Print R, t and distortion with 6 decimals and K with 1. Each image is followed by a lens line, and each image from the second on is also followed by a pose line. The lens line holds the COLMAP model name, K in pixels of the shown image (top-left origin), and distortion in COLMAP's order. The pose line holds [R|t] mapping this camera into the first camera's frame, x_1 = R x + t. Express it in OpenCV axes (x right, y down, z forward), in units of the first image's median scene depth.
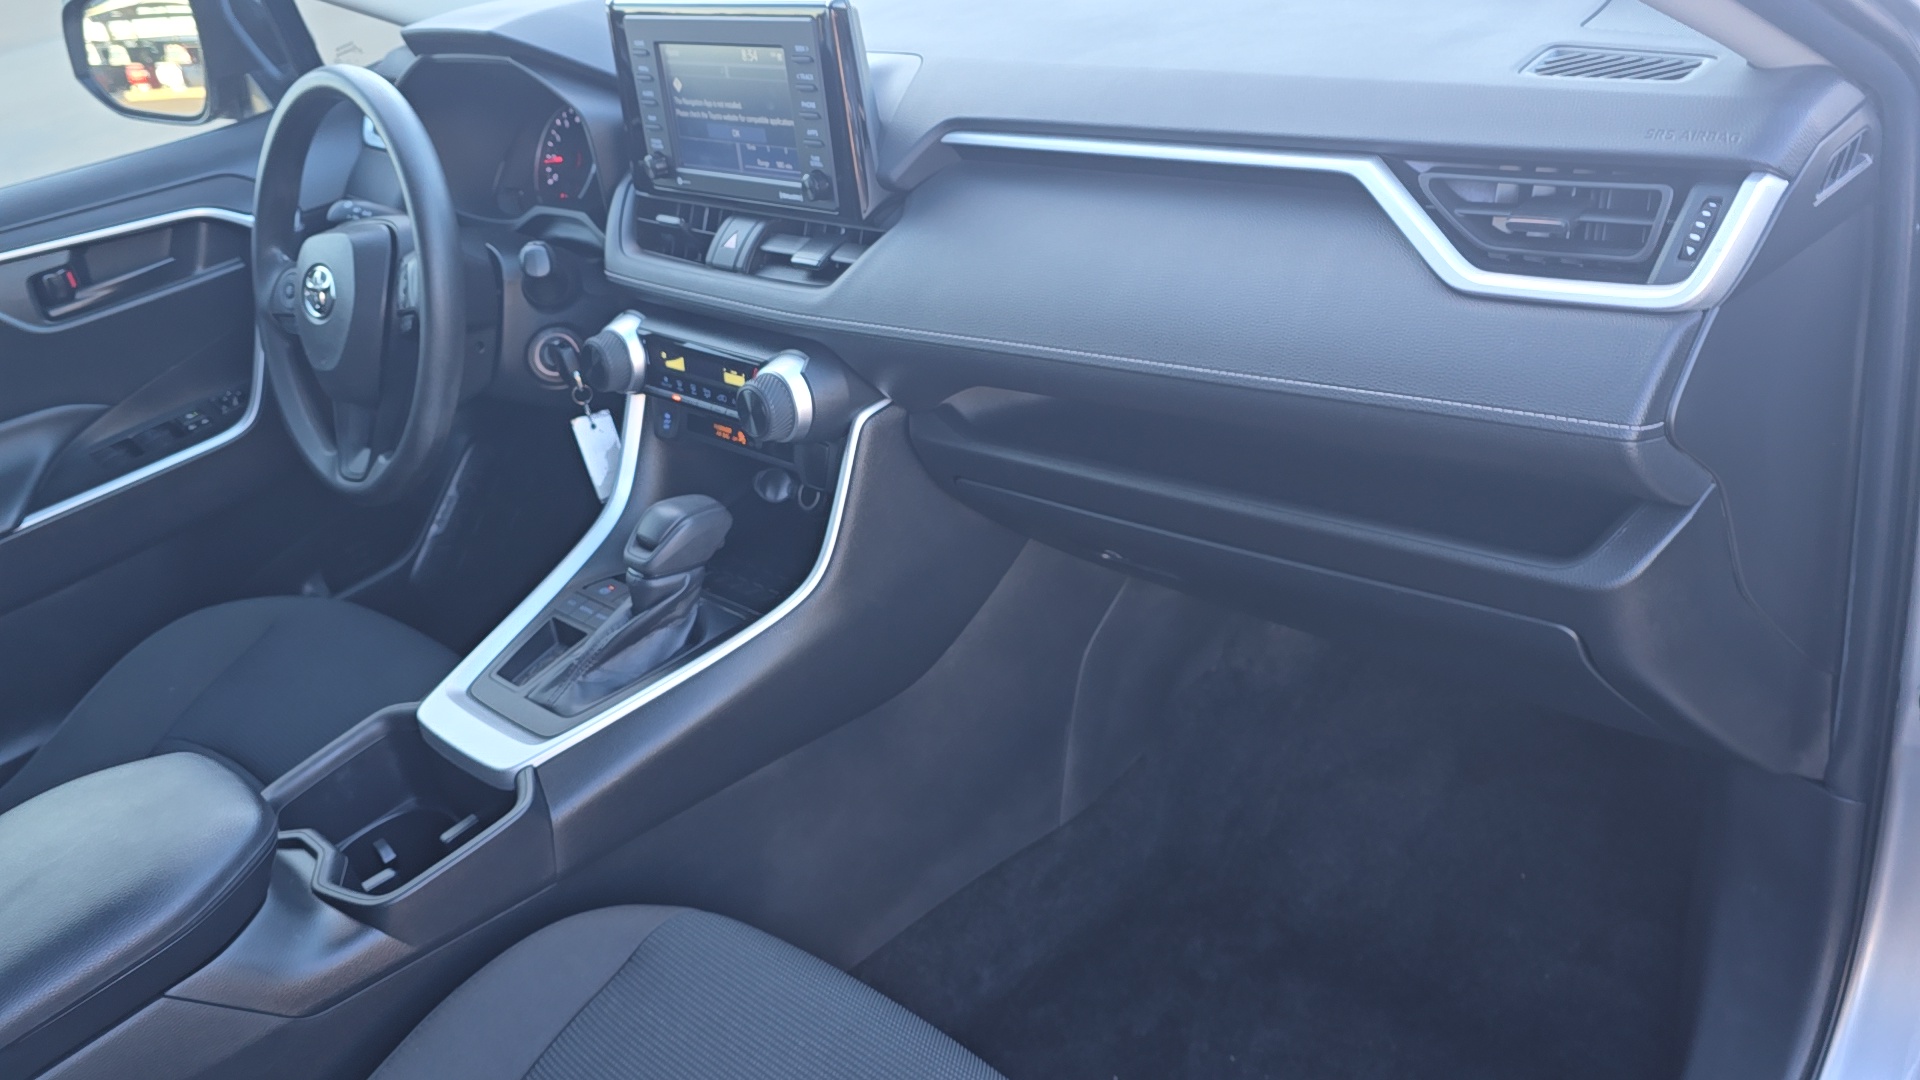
lens RADIAL K [[1602.3, 0, 994.2], [0, 1602.3, 534.9], [0, 0, 1]] dist [-0.005680, 0.006170]
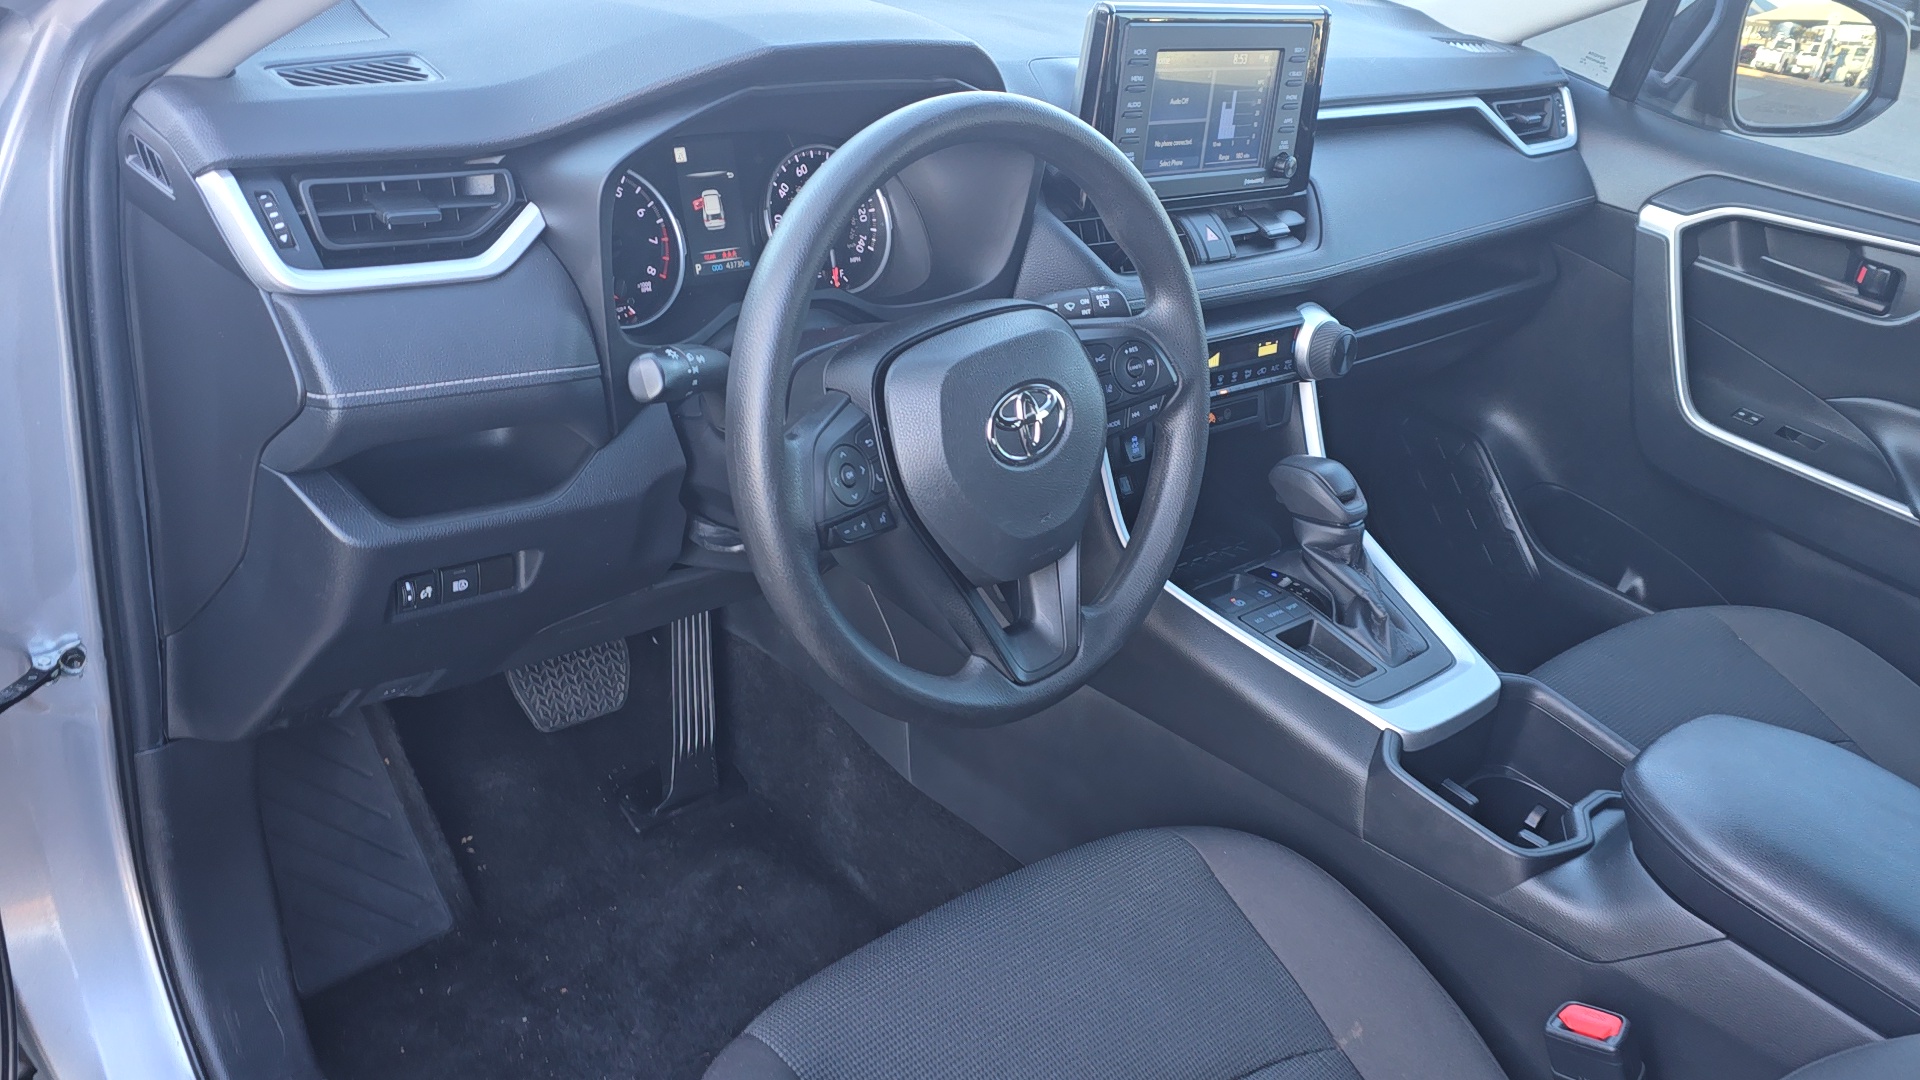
lens RADIAL K [[1602.3, 0, 994.2], [0, 1602.3, 534.9], [0, 0, 1]] dist [-0.005680, 0.006170]
pose [[0.012412, -0.297758, 0.954561, -1.265348], [0.320836, 0.905345, 0.278234, -0.351580], [-0.947053, 0.302804, 0.106769, 1.103456]]
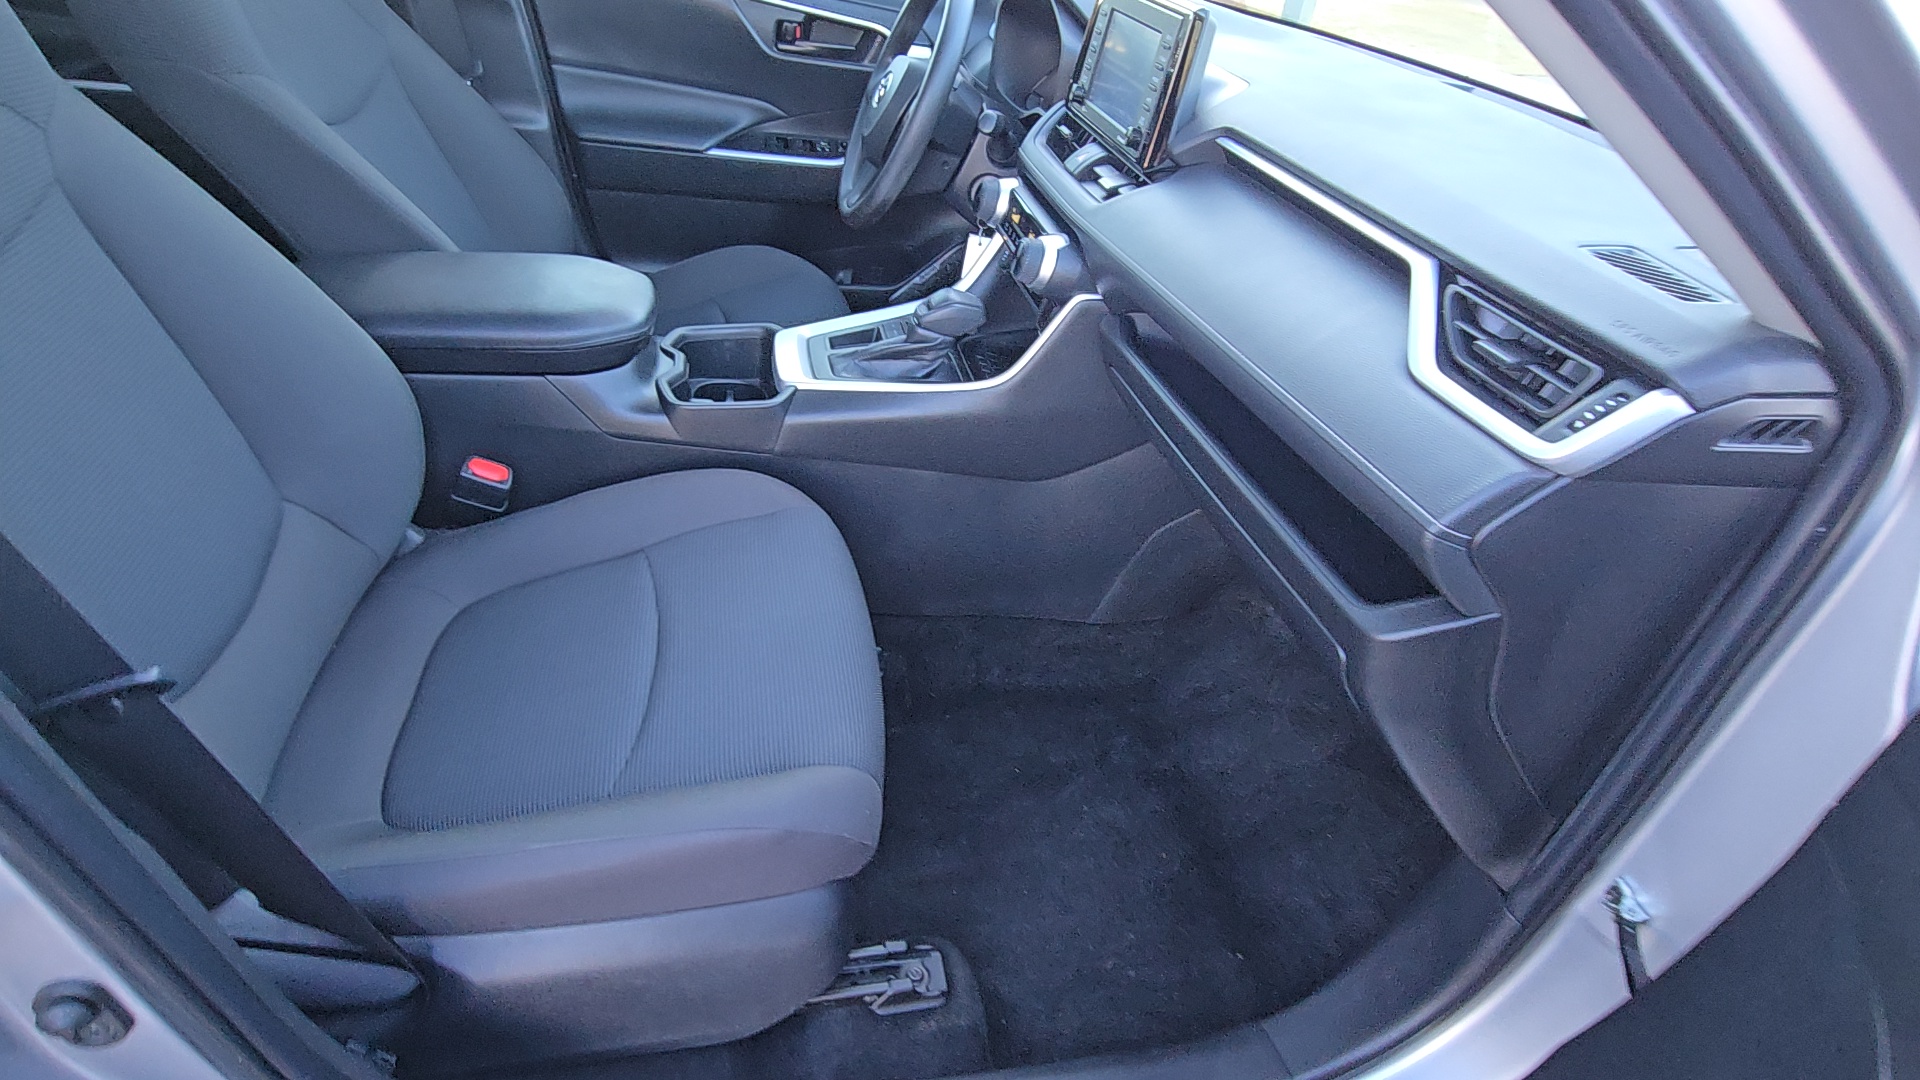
lens RADIAL K [[975.5, 0, 967.3], [0, 975.5, 539.7], [0, 0, 1]] dist [-0.001181, 0.000179]
pose [[0.790877, 0.548616, -0.271171, 0.205526], [-0.511056, 0.835836, 0.200501, -0.014456], [0.336652, -0.019988, 0.941417, 0.116181]]
